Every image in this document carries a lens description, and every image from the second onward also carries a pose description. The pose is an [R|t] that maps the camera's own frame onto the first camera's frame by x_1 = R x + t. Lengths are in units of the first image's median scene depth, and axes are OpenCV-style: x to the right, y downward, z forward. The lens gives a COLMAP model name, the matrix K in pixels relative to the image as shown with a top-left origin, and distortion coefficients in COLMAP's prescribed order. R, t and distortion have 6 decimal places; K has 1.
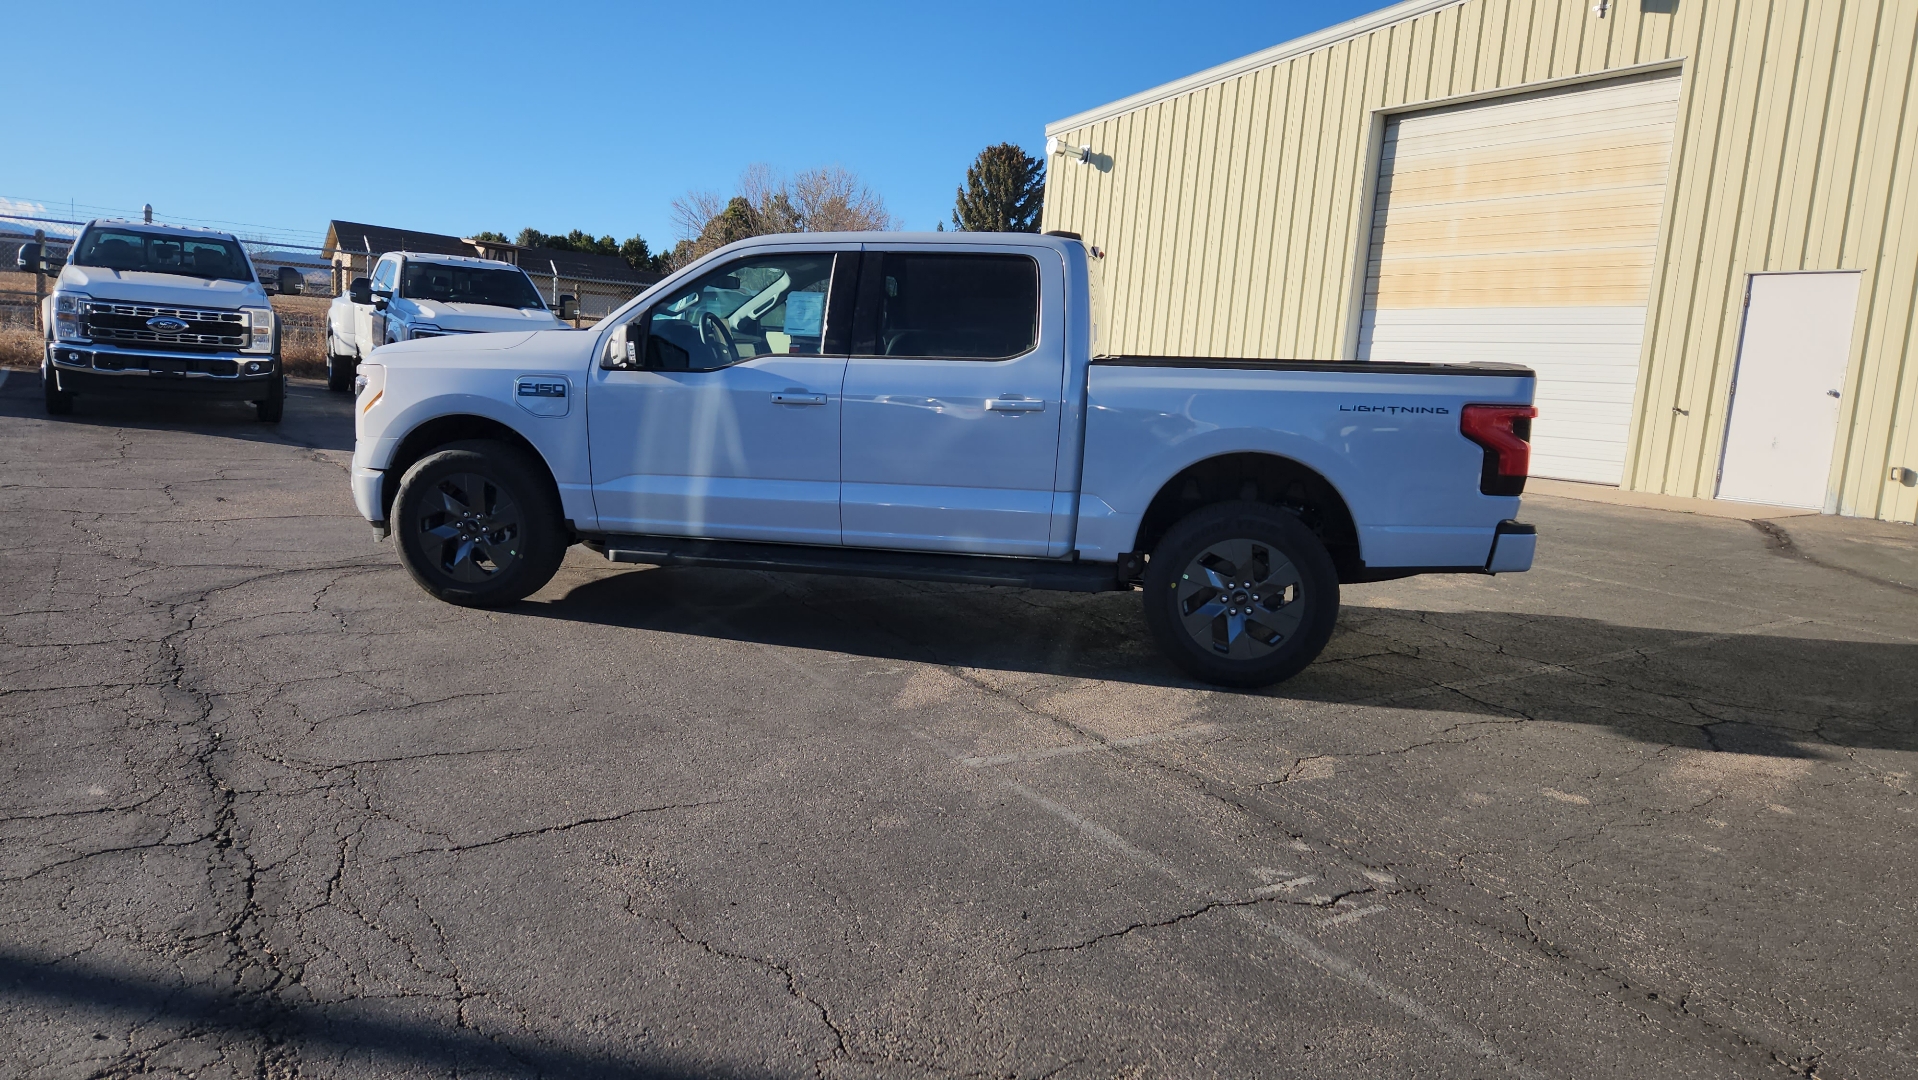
lens RADIAL K [[1246.0, 0, 930.2], [0, 1246.0, 539.1], [0, 0, 1]] dist [0.071807, -0.058850]
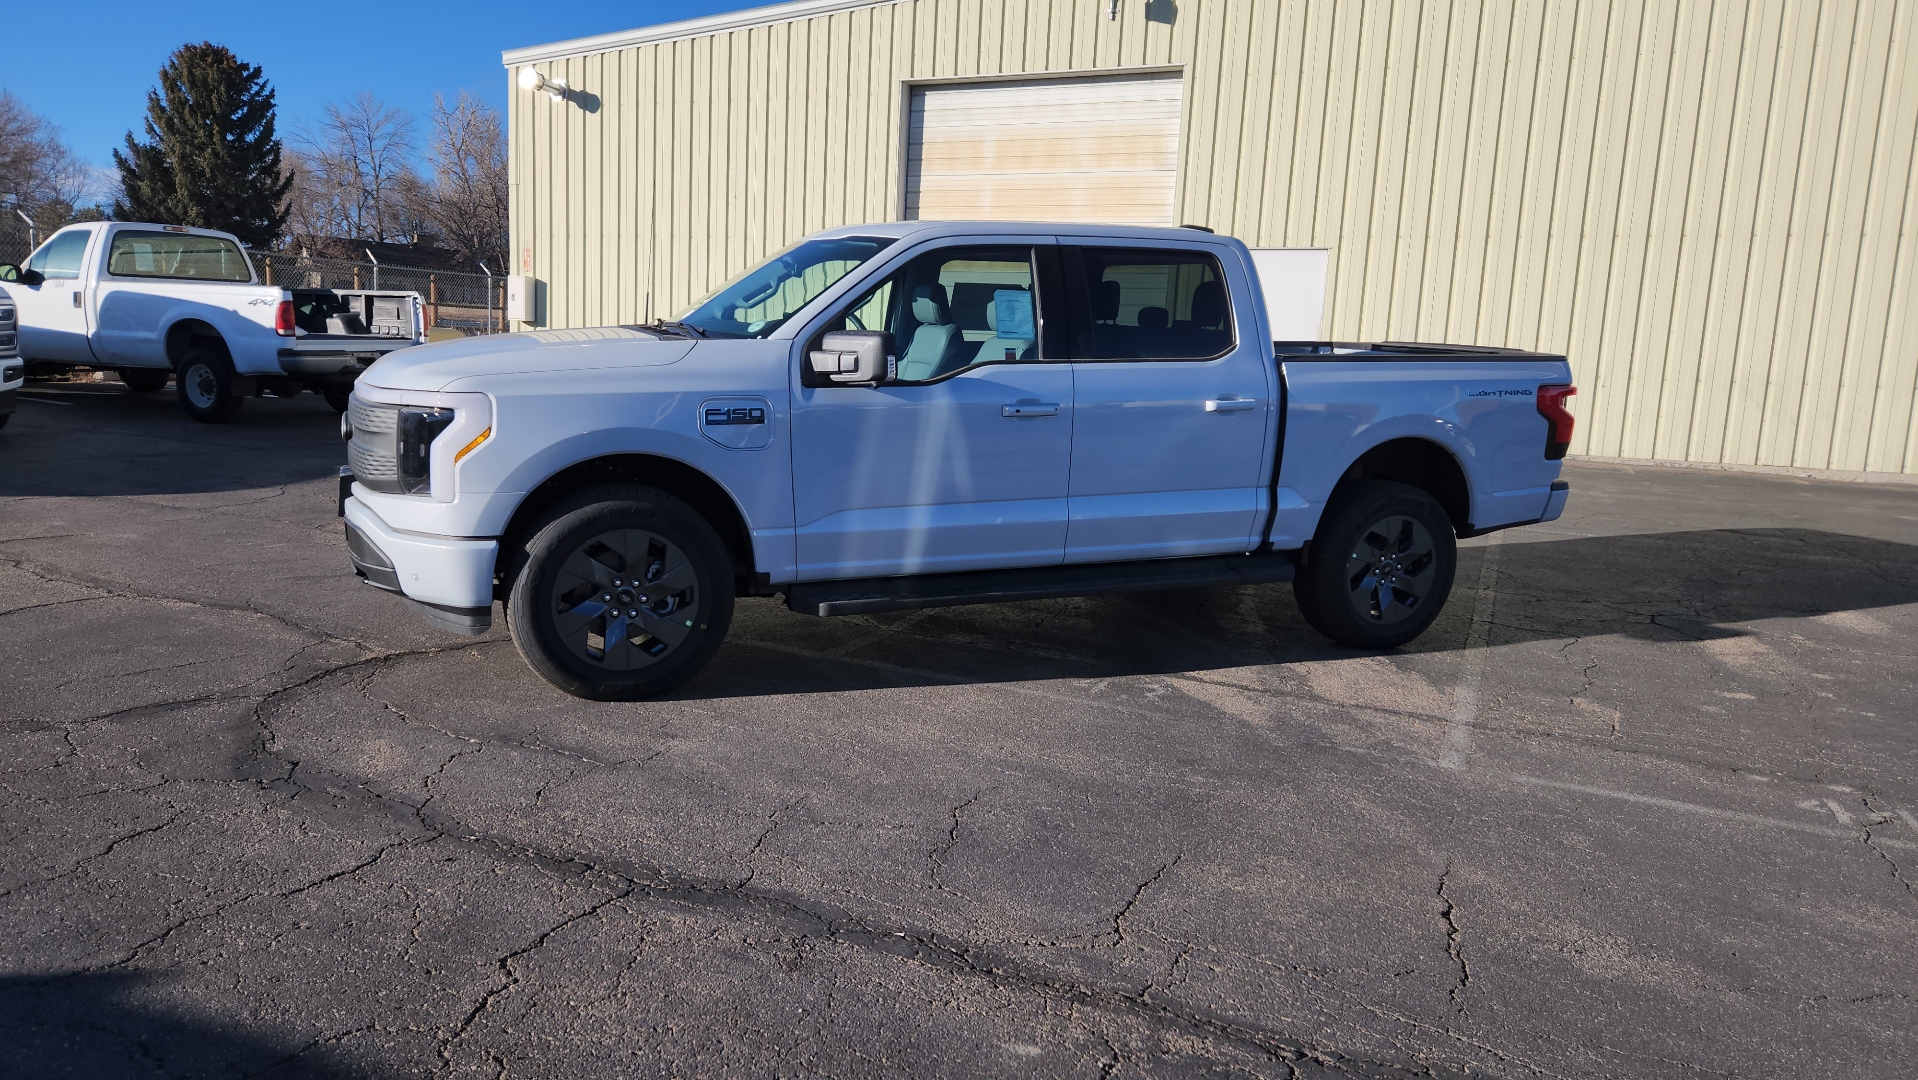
lens RADIAL K [[1246.0, 0, 930.2], [0, 1246.0, 539.1], [0, 0, 1]] dist [0.071807, -0.058850]
pose [[0.839328, -0.111366, 0.532096, -0.626582], [0.085836, 0.993663, 0.072572, -0.086946], [-0.536806, -0.015239, 0.843568, 0.259461]]
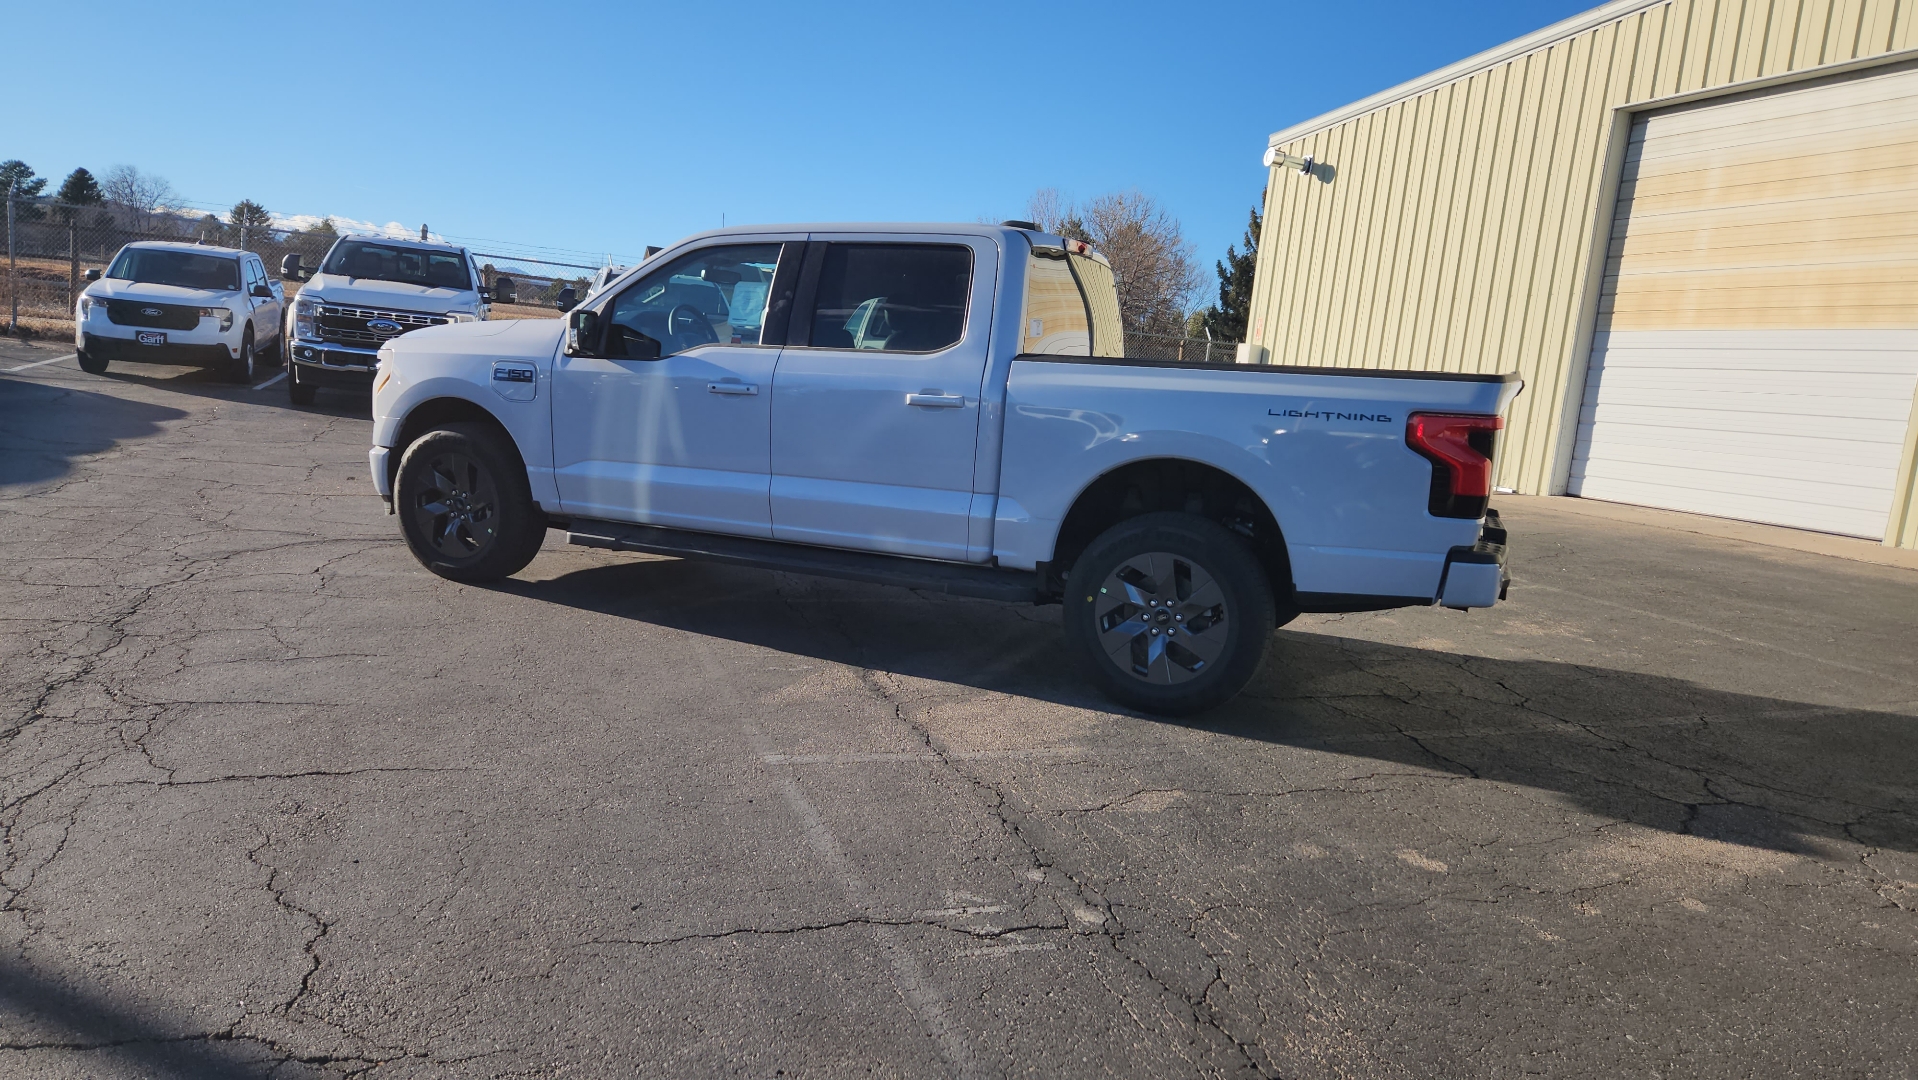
lens RADIAL K [[1254.2, 0, 926.0], [0, 1254.2, 545.9], [0, 0, 1]] dist [0.073932, -0.060832]
pose [[0.973087, 0.053895, -0.224047, 0.261120], [-0.057356, 0.998314, -0.008963, 0.012130], [0.223187, 0.021573, 0.974537, 0.056934]]
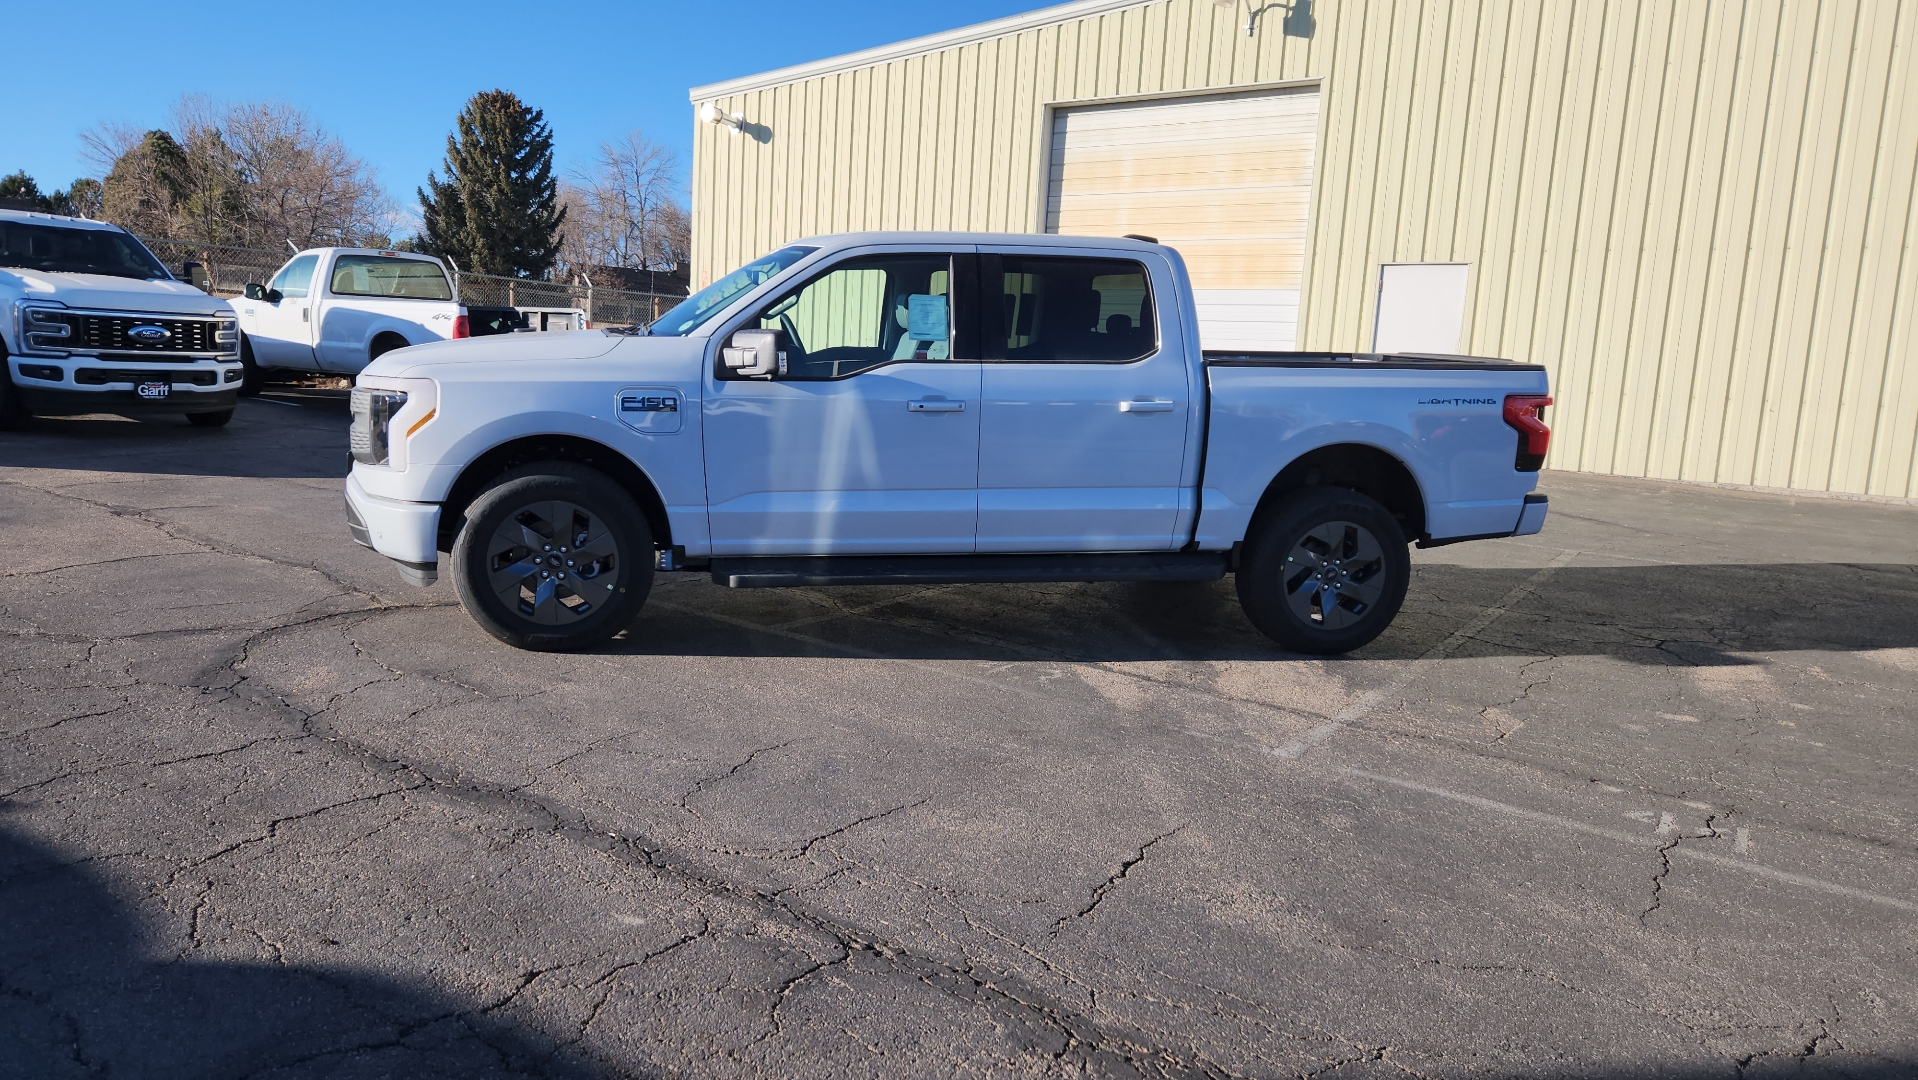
lens RADIAL K [[1246.6, 0, 919.4], [0, 1246.6, 541.2], [0, 0, 1]] dist [0.068356, -0.054086]
pose [[0.927585, -0.070370, 0.366925, -0.459292], [0.058771, 0.997358, 0.042703, -0.047198], [-0.368960, -0.018046, 0.929270, 0.092749]]
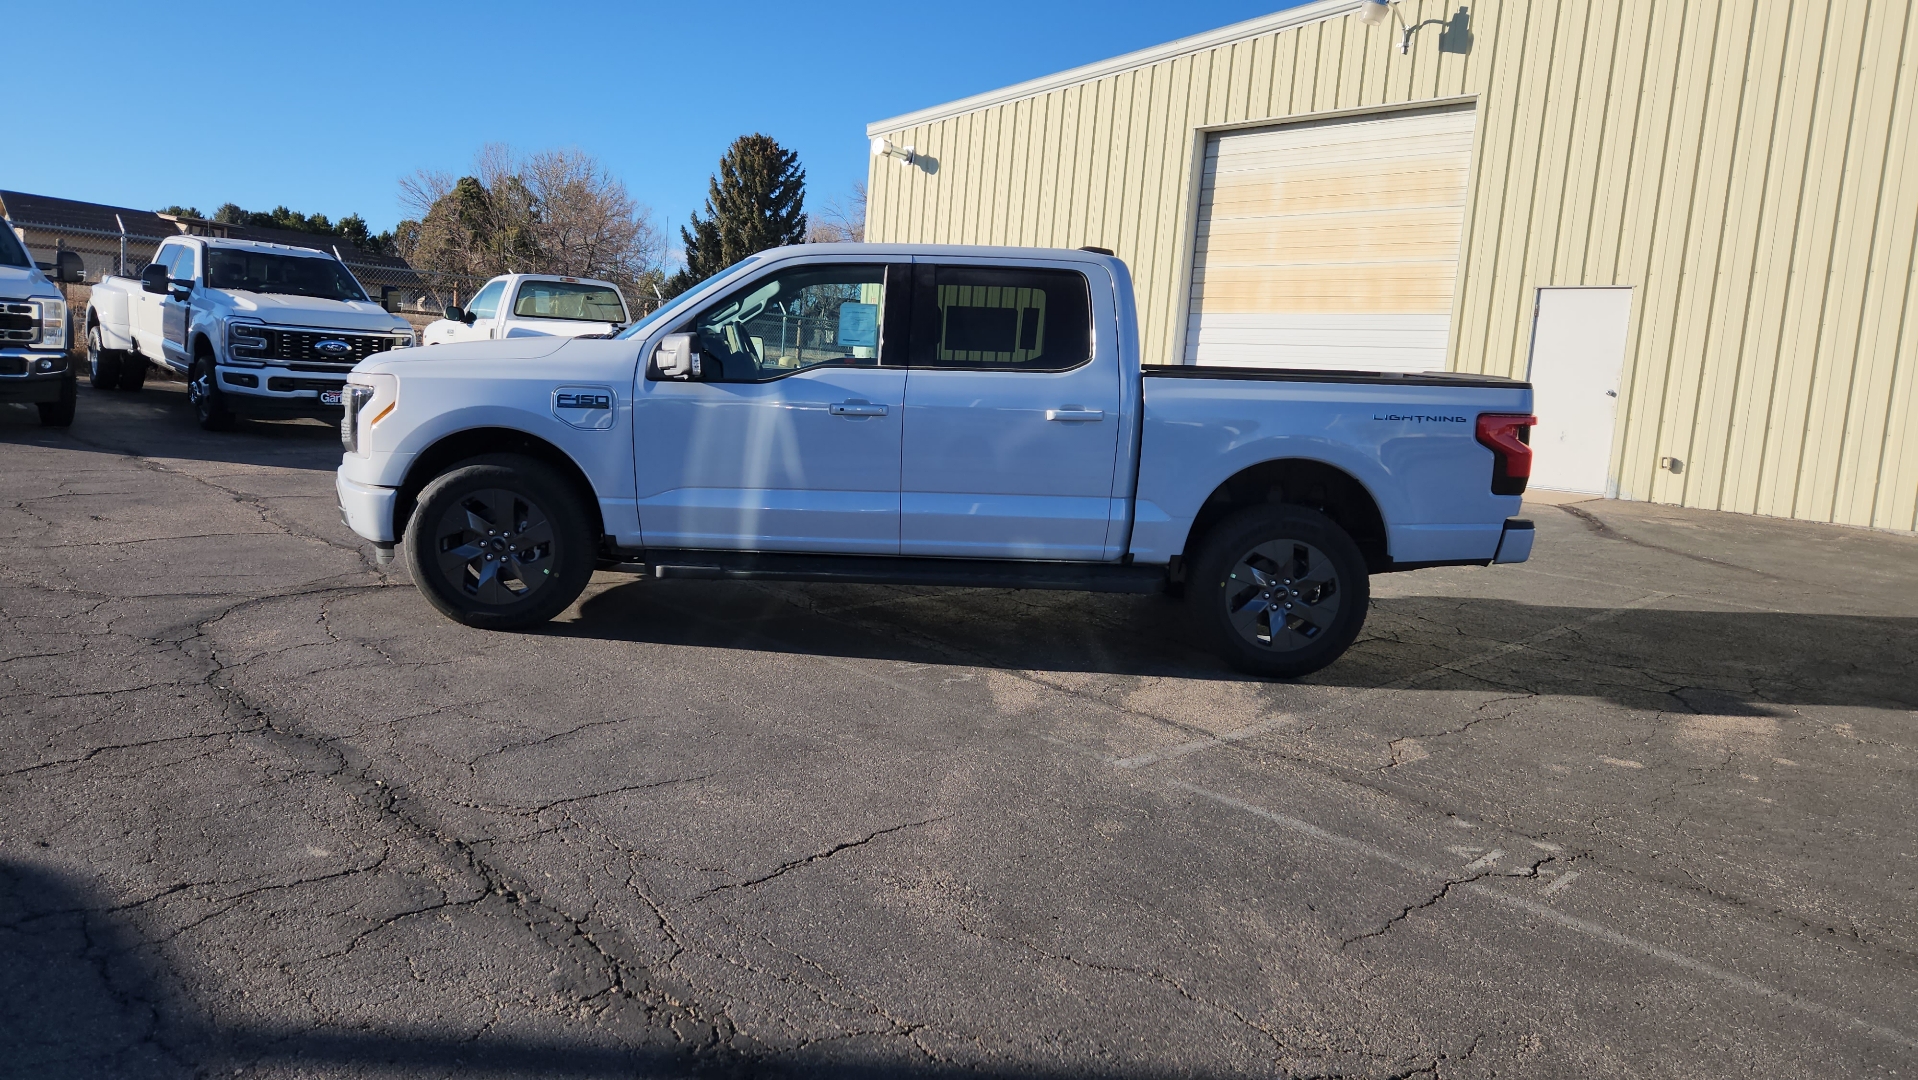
lens RADIAL K [[1244.2, 0, 933.3], [0, 1244.2, 528.4], [0, 0, 1]] dist [0.070724, -0.057334]
pose [[0.979688, -0.023446, 0.199154, -0.236436], [0.023746, 0.999718, 0.000882, -0.015950], [-0.199118, 0.003865, 0.979968, 0.008279]]
